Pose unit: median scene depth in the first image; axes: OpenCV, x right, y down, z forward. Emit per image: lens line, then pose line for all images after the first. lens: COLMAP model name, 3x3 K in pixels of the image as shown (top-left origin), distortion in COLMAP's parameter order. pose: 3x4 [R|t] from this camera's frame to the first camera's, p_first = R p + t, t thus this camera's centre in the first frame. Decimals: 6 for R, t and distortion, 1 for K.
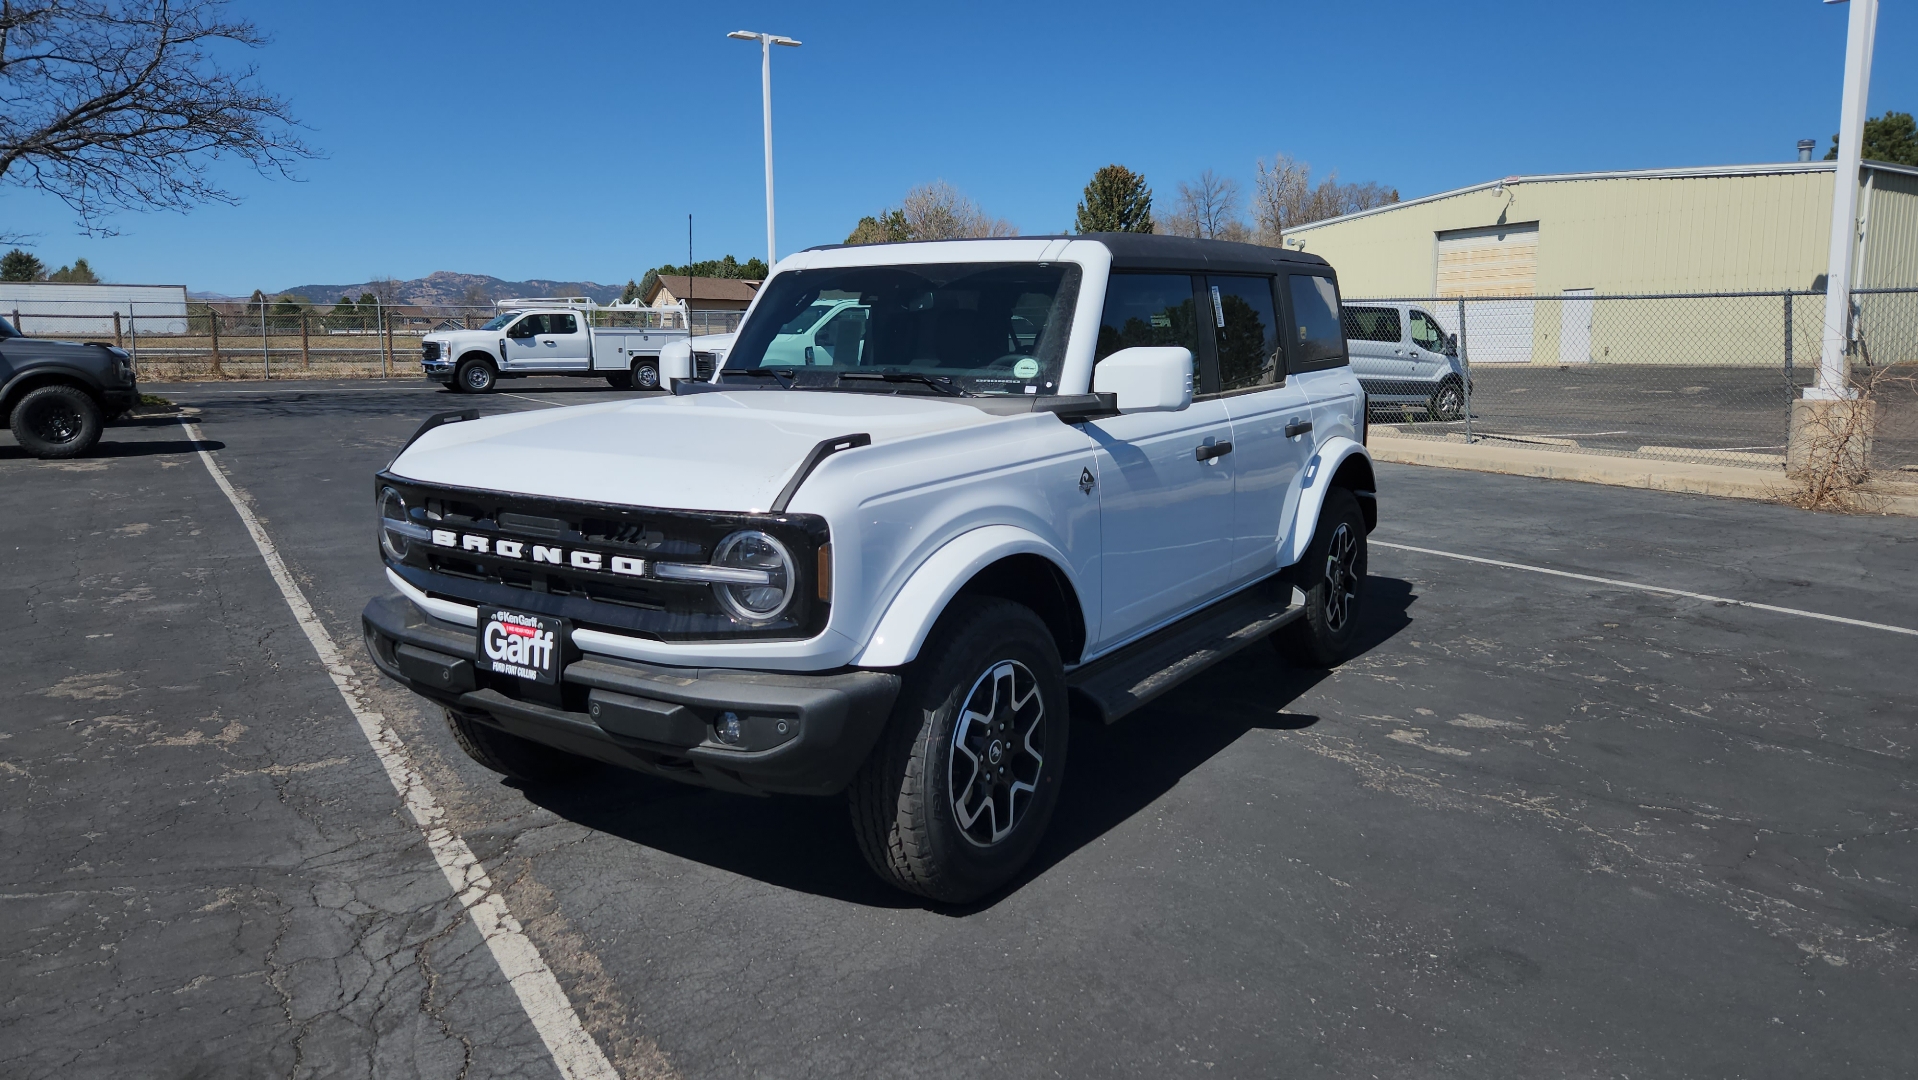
lens RADIAL K [[1282.0, 0, 924.2], [0, 1282.0, 533.2], [0, 0, 1]] dist [0.070831, -0.056469]
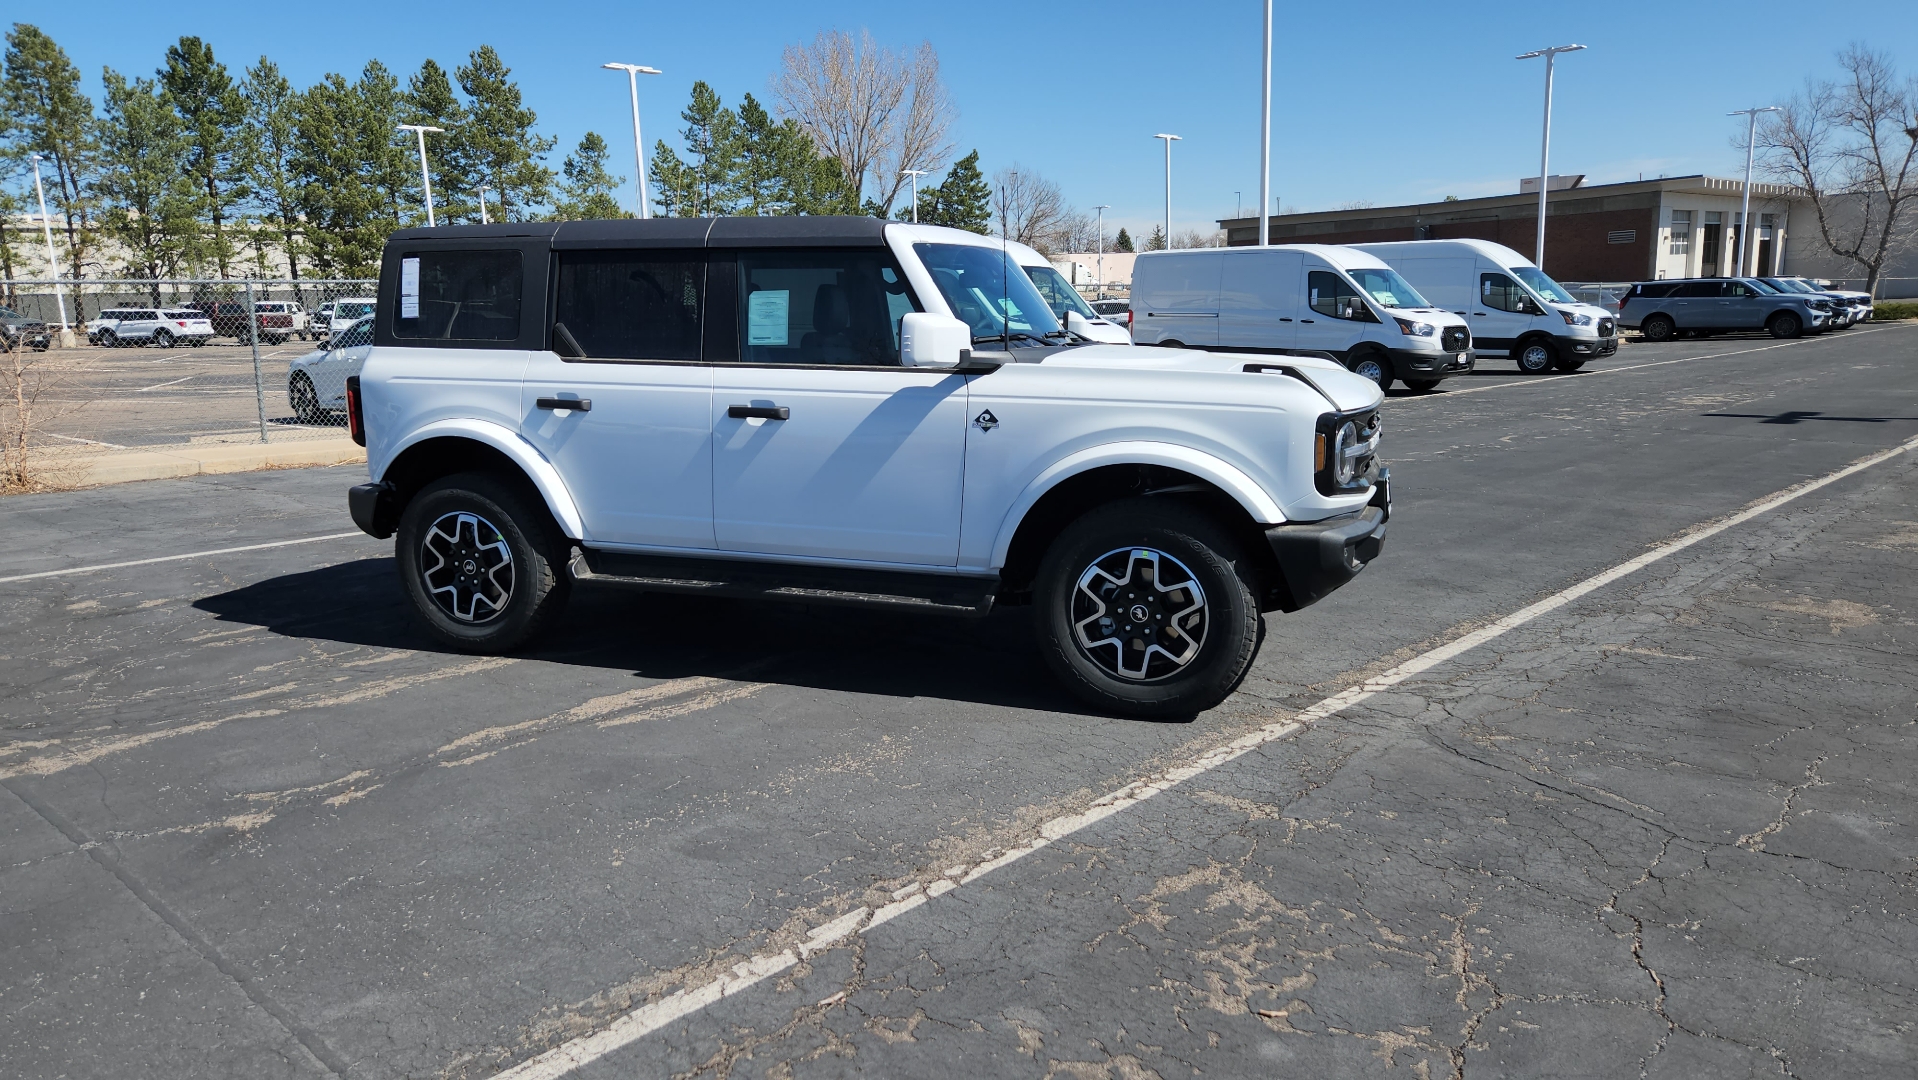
lens RADIAL K [[1282.0, 0, 927.4], [0, 1282.0, 556.5], [0, 0, 1]] dist [0.070831, -0.056469]
pose [[-0.238314, -0.179794, 0.954401, -1.165971], [0.167716, 0.960331, 0.222790, -0.195044], [-0.956597, 0.213162, -0.198706, 1.282006]]
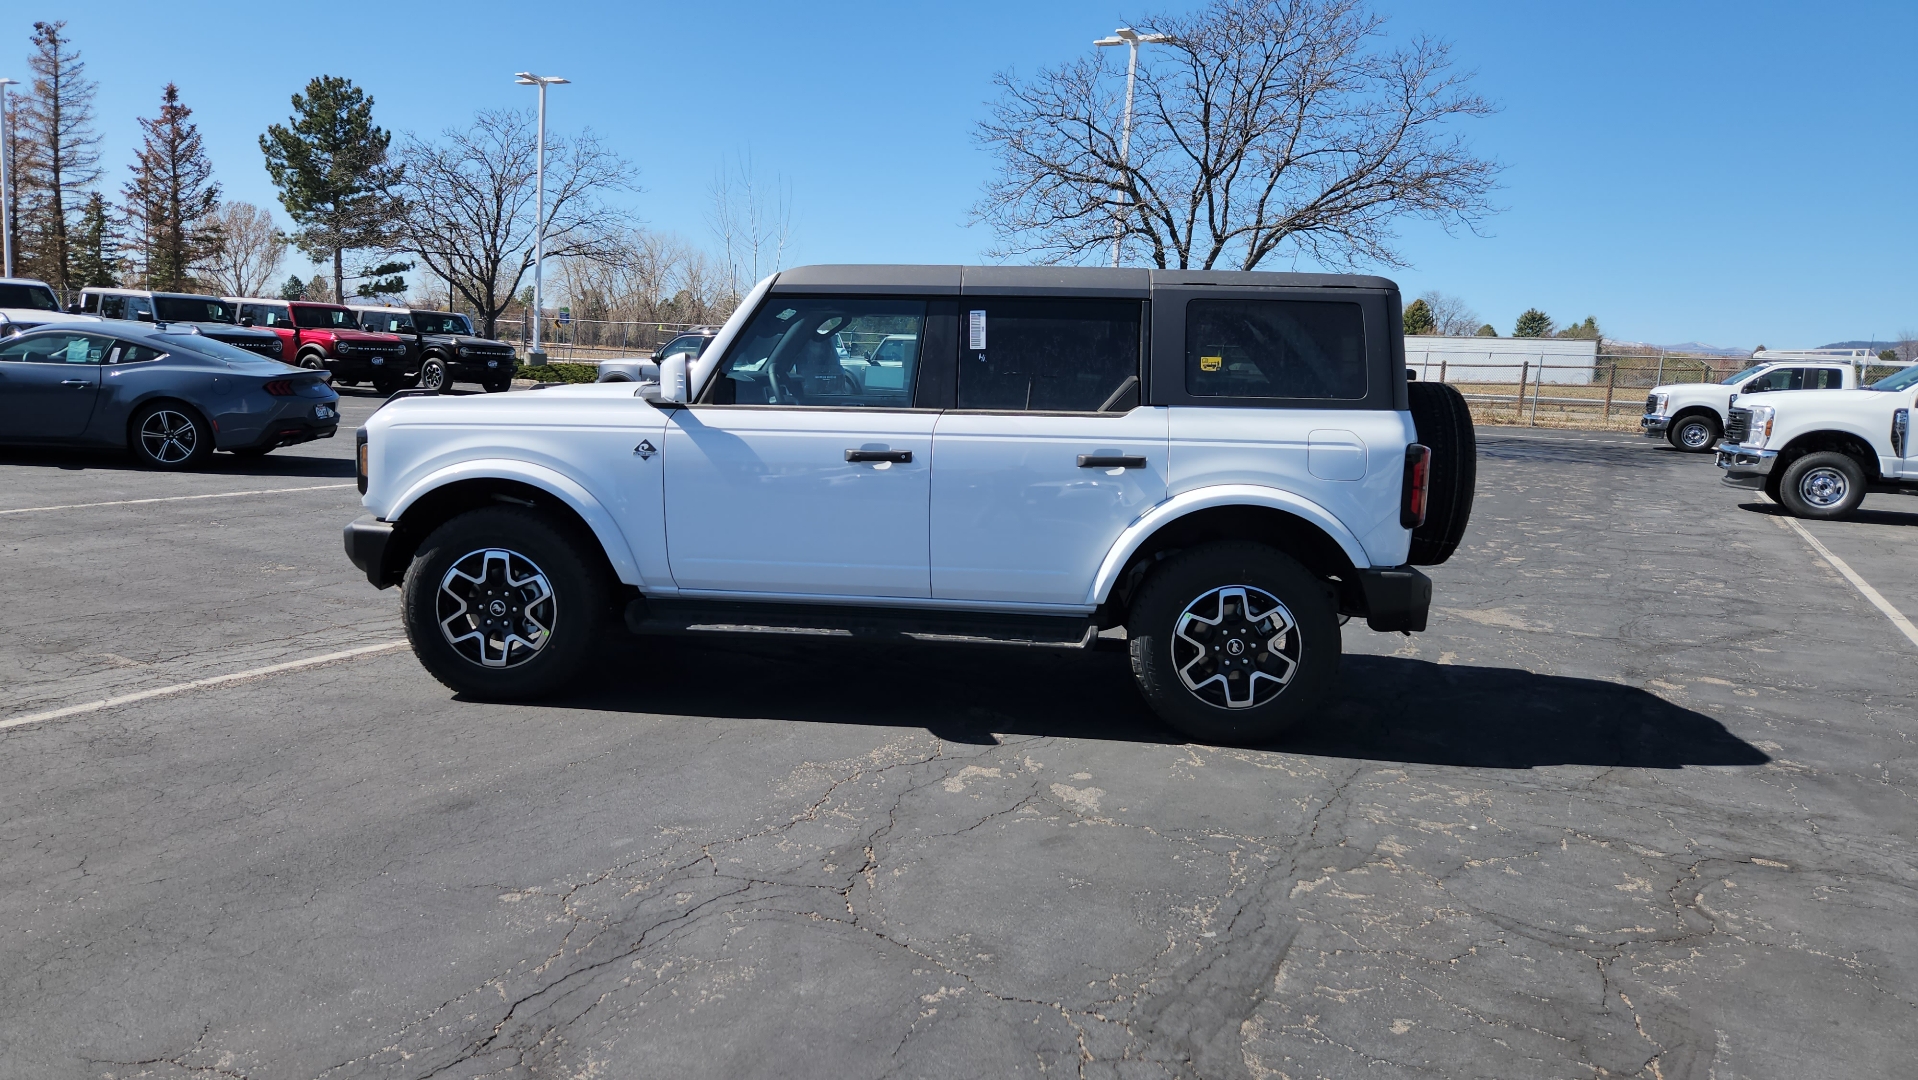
lens RADIAL K [[1282.0, 0, 924.7], [0, 1282.0, 535.5], [0, 0, 1]] dist [0.070831, -0.056469]
pose [[0.499816, 0.138644, -0.854963, 1.162966], [-0.172910, 0.983207, 0.058357, -0.066082], [0.848697, 0.118664, 0.515395, 0.457430]]
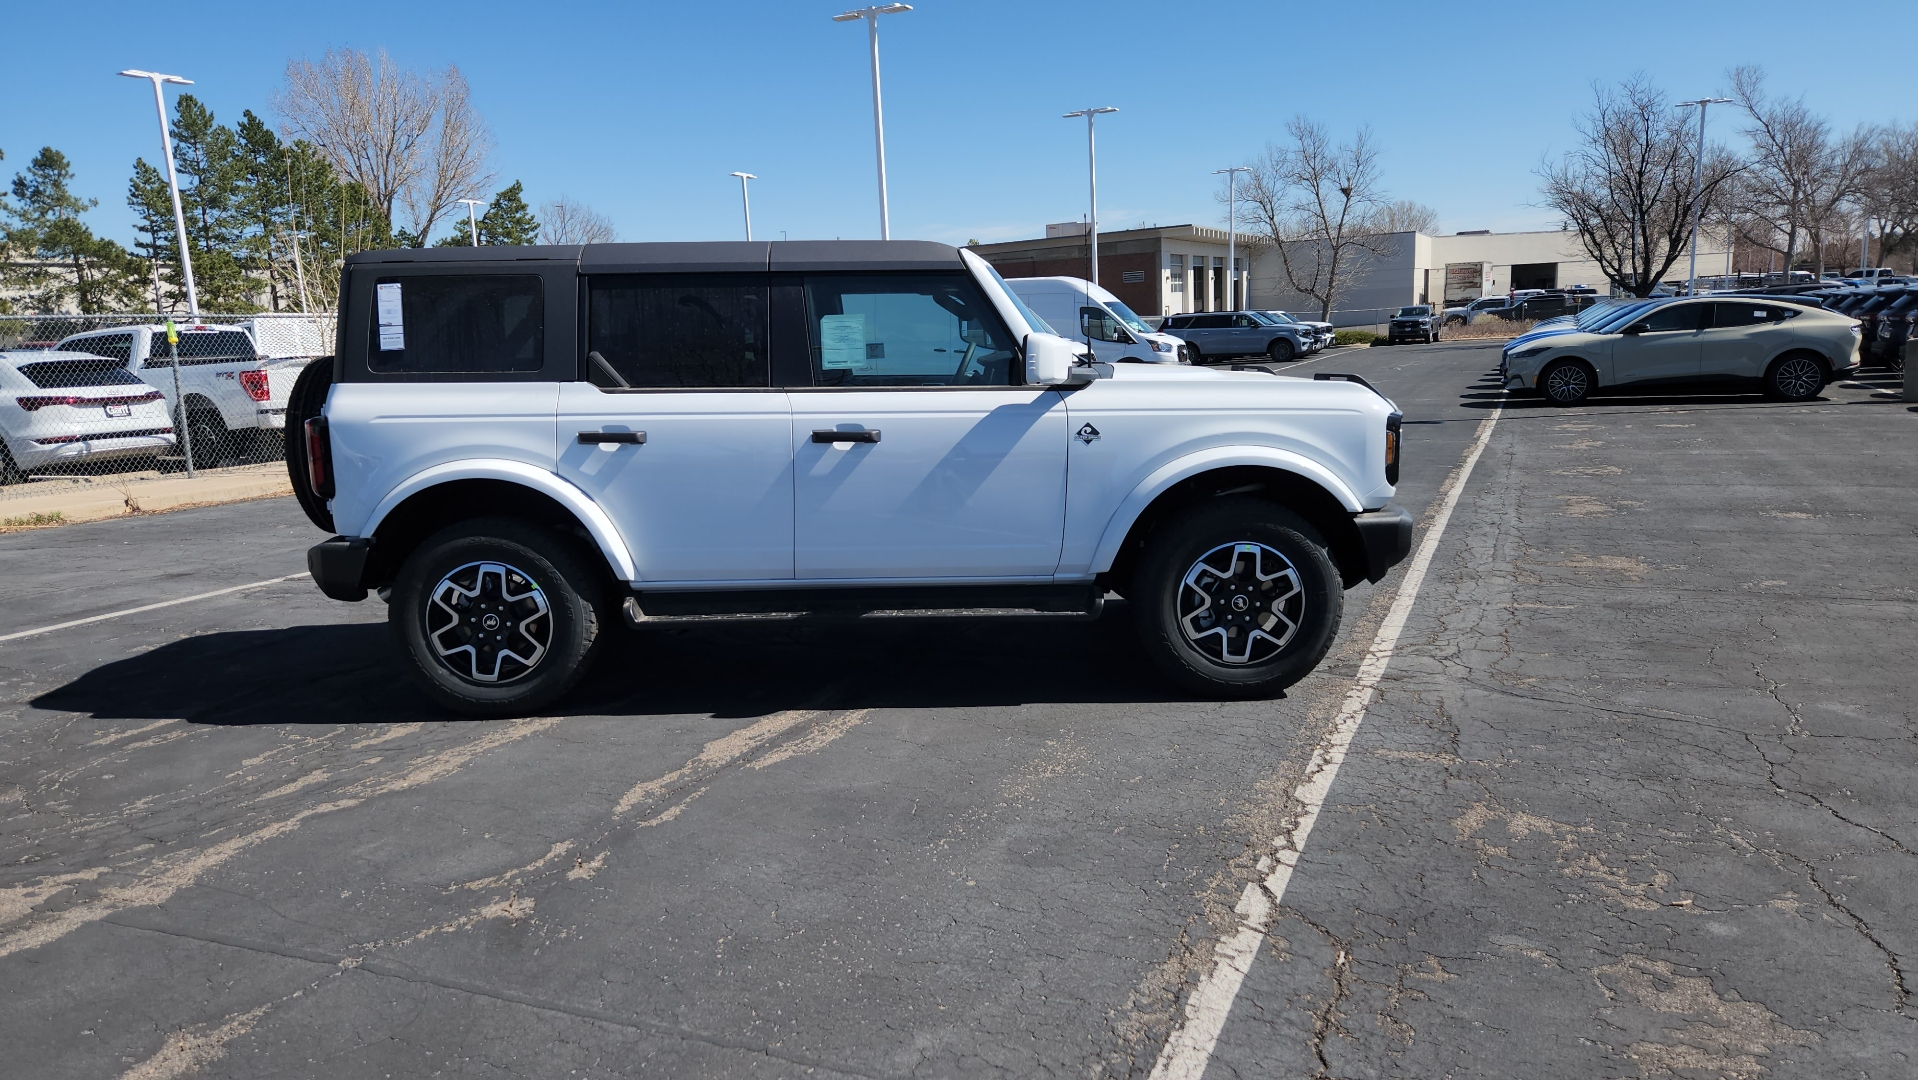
lens RADIAL K [[1282.0, 0, 929.5], [0, 1282.0, 556.7], [0, 0, 1]] dist [0.070831, -0.056469]
pose [[-0.555720, -0.125091, 0.821905, -1.012496], [0.160530, 0.953865, 0.253715, -0.258545], [-0.815724, 0.272935, -0.510001, 1.689423]]
